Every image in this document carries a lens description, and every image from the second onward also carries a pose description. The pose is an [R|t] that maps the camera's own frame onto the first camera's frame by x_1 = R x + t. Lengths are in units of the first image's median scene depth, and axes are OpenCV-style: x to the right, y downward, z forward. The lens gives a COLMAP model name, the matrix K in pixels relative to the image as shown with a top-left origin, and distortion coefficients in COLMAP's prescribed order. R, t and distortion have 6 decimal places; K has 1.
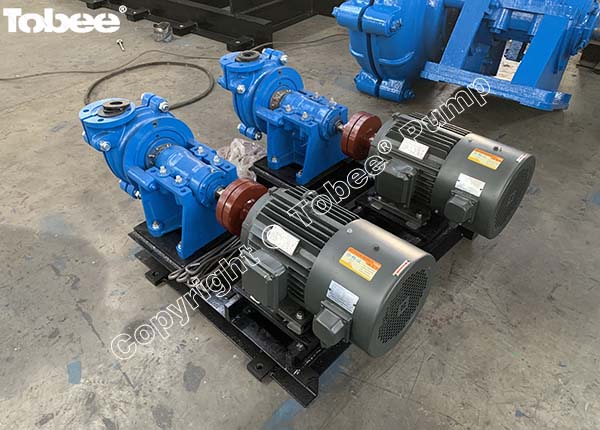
lens RADIAL K [[453.1, 0, 297.2], [0, 453.1, 216.7], [0, 0, 1]] dist [-0.006051, -0.010130]
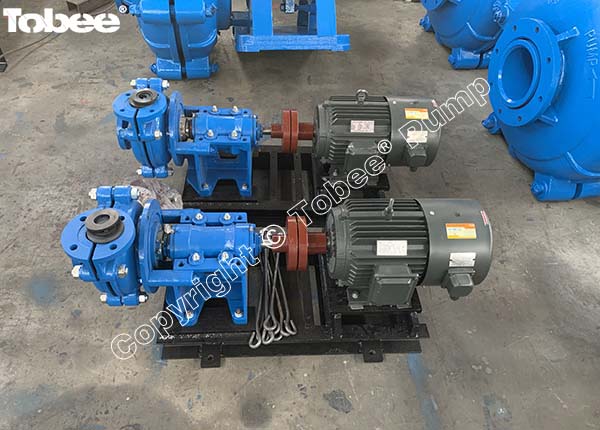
lens RADIAL K [[453.1, 0, 297.8], [0, 453.1, 213.4], [0, 0, 1]] dist [-0.006051, -0.010130]
pose [[0.679707, -0.488165, 0.547442, -0.570825], [0.403345, 0.872142, 0.276912, -0.322030], [-0.612627, 0.032589, 0.789700, 0.160280]]
